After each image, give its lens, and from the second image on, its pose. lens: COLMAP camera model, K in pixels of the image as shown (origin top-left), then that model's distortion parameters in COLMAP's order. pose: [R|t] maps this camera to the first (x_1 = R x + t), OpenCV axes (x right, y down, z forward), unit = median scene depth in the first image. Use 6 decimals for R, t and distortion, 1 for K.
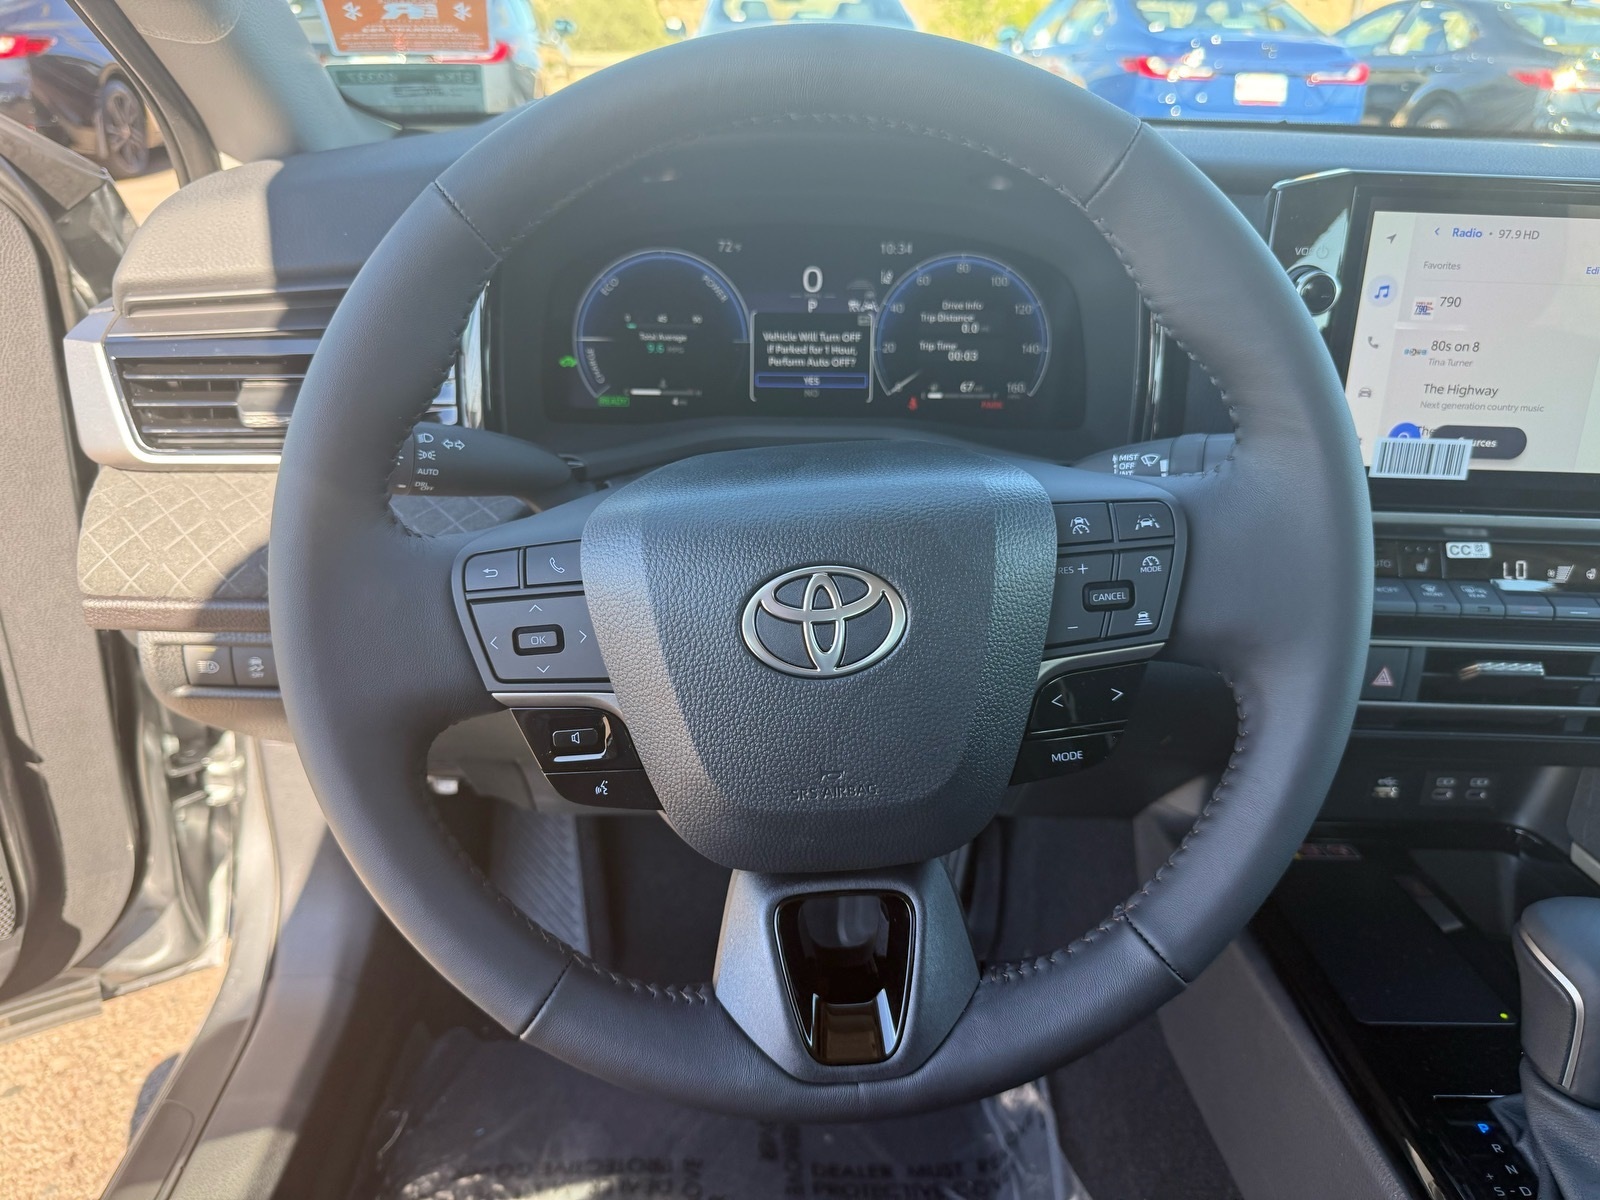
lens RADIAL K [[1153.3, 0, 798.2], [0, 1153.3, 606.0], [0, 0, 1]] dist [0.025128, -0.057331]
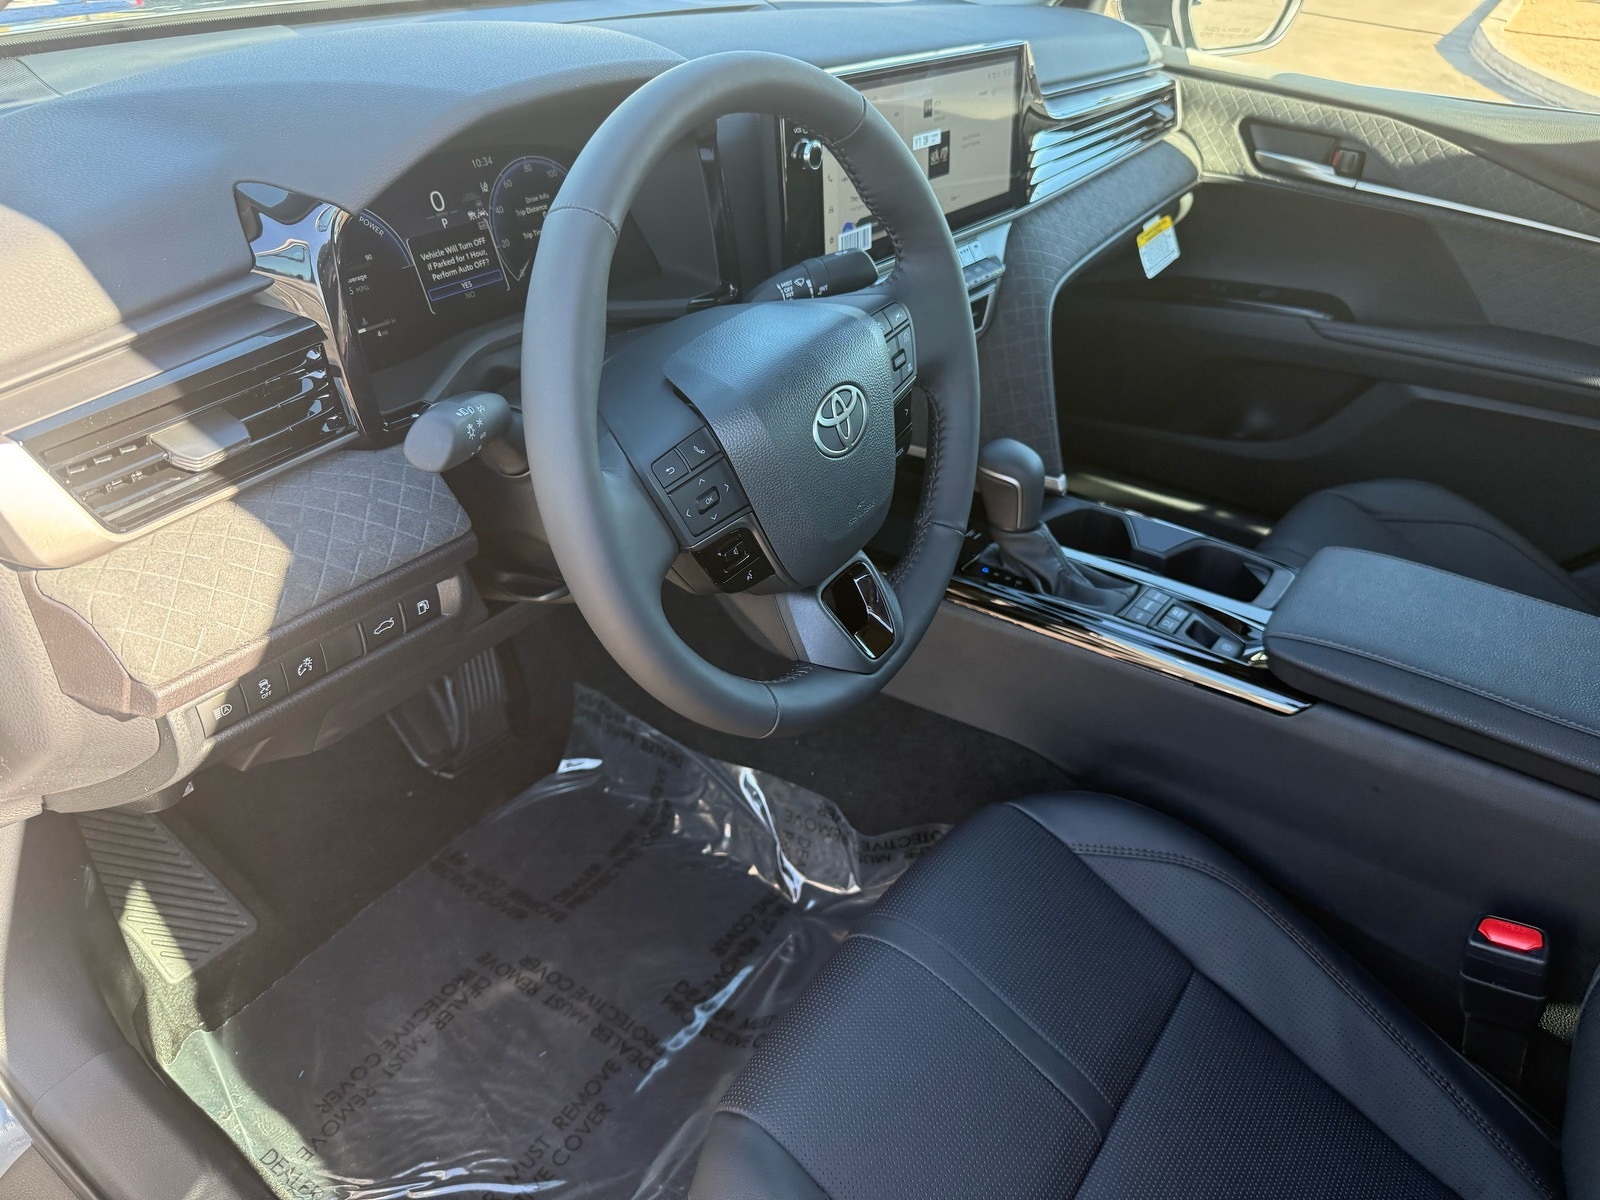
lens RADIAL K [[1153.3, 0, 789.7], [0, 1153.3, 588.4], [0, 0, 1]] dist [0.025128, -0.057331]
pose [[0.584567, -0.431257, 0.687240, -0.761722], [0.299494, 0.901913, 0.311218, -0.185128], [-0.754045, 0.023897, 0.656388, -0.039564]]
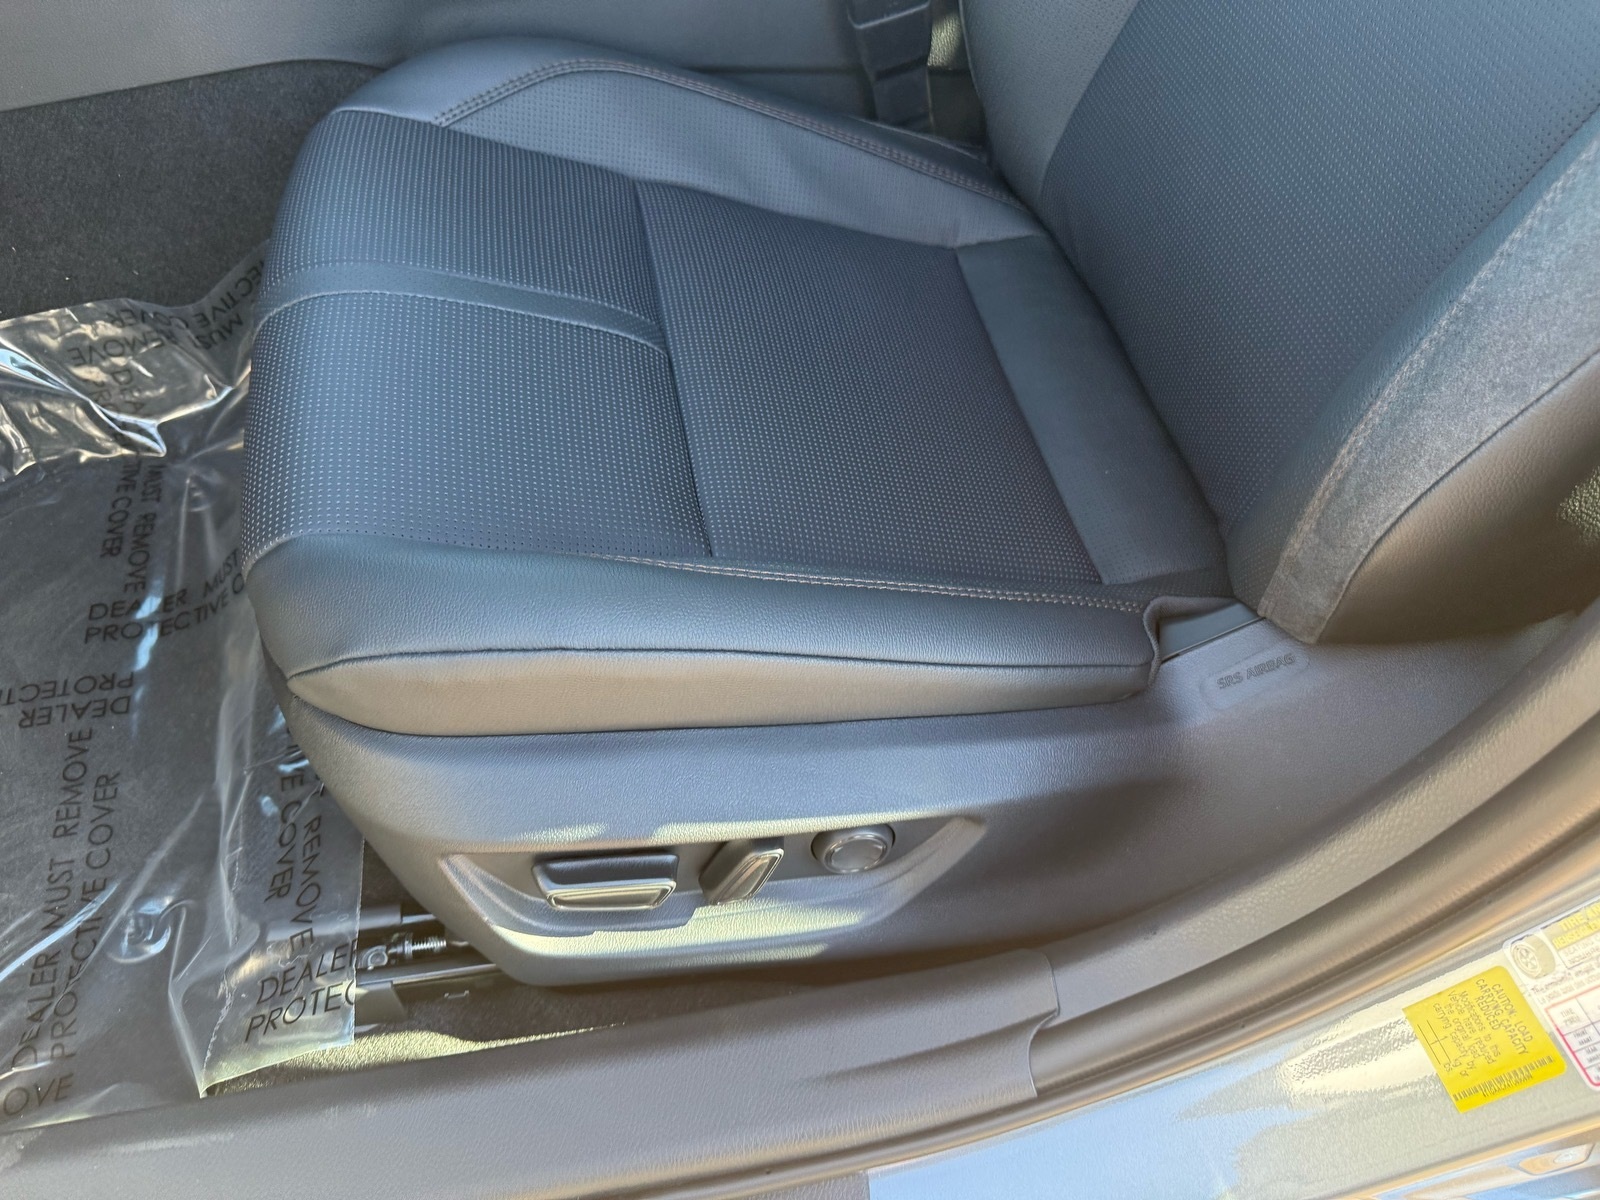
lens RADIAL K [[1153.3, 0, 785.2], [0, 1153.3, 619.8], [0, 0, 1]] dist [0.025128, -0.057331]
pose [[-0.184152, -0.787715, 0.587872, -0.796229], [0.400493, 0.486065, 0.776754, 0.145766], [-0.897604, 0.378479, 0.225965, 0.260278]]
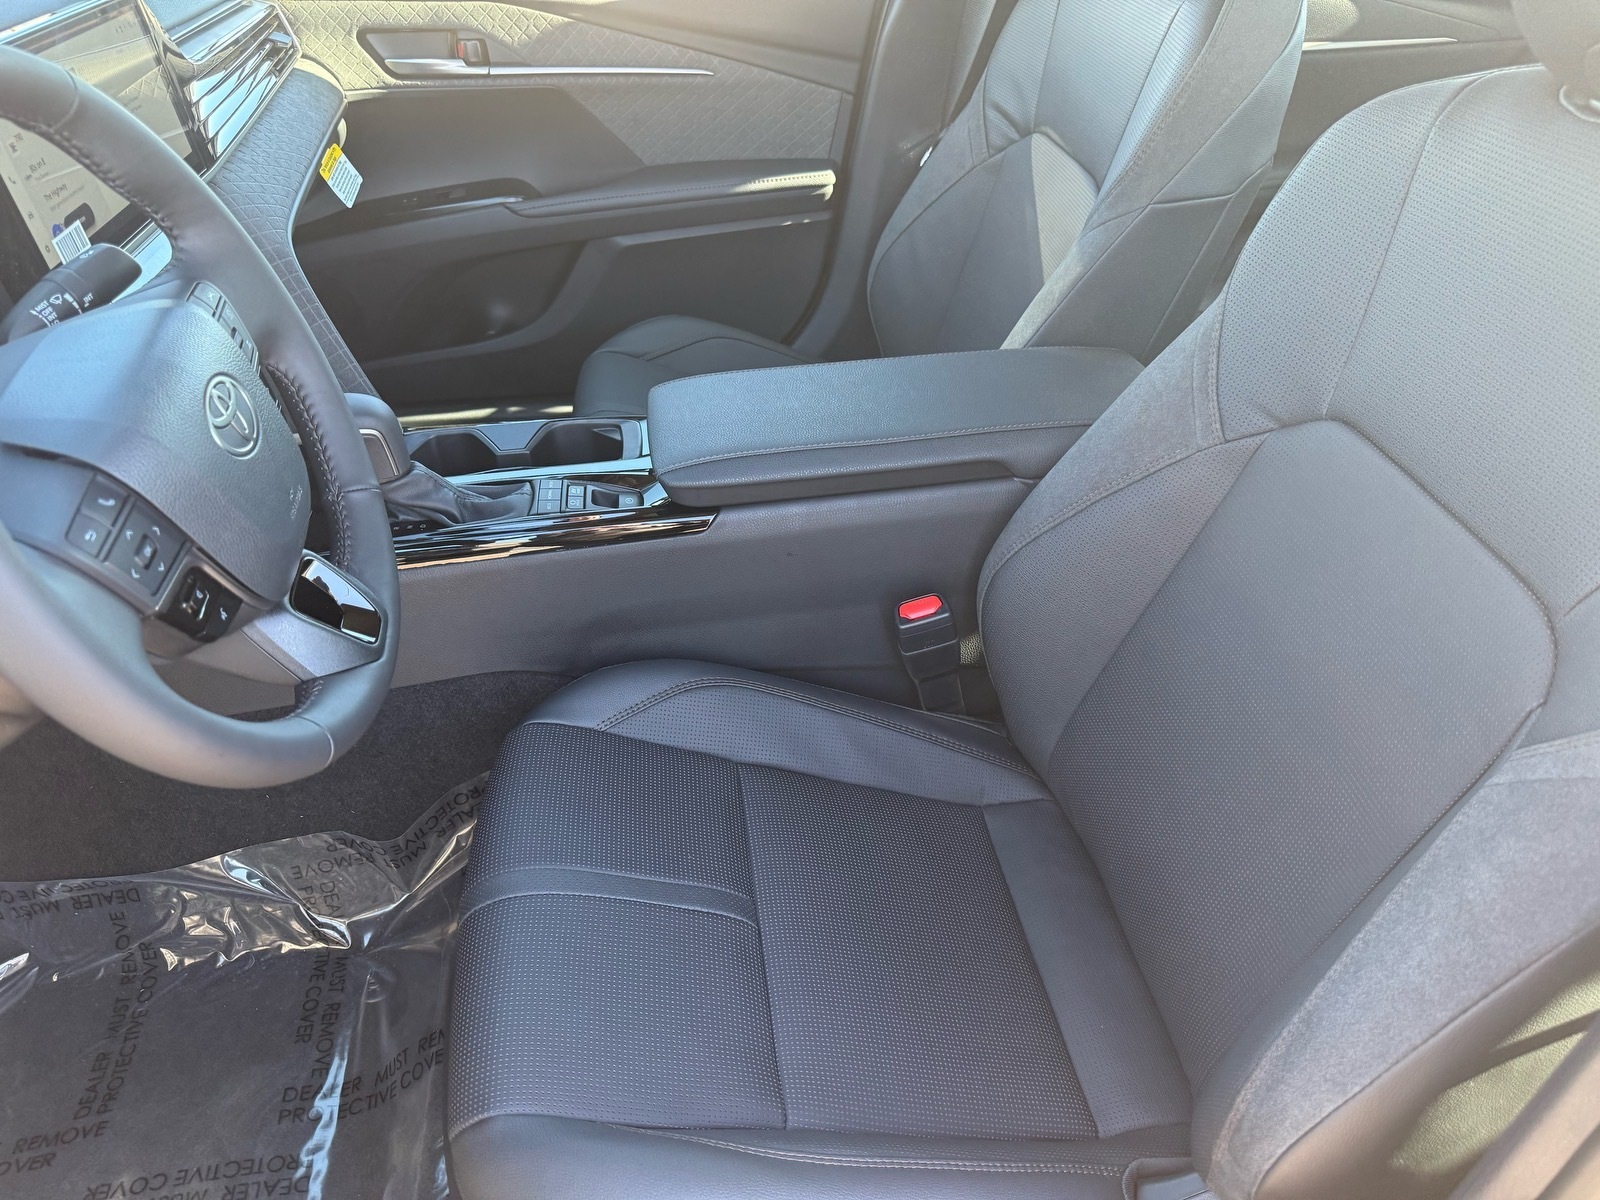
lens RADIAL K [[1153.3, 0, 797.0], [0, 1153.3, 604.3], [0, 0, 1]] dist [0.025128, -0.057331]
pose [[-0.136443, -0.592395, 0.794010, -0.848192], [0.412607, 0.694694, 0.589200, -0.239341], [-0.900632, 0.408006, 0.149640, 0.105987]]
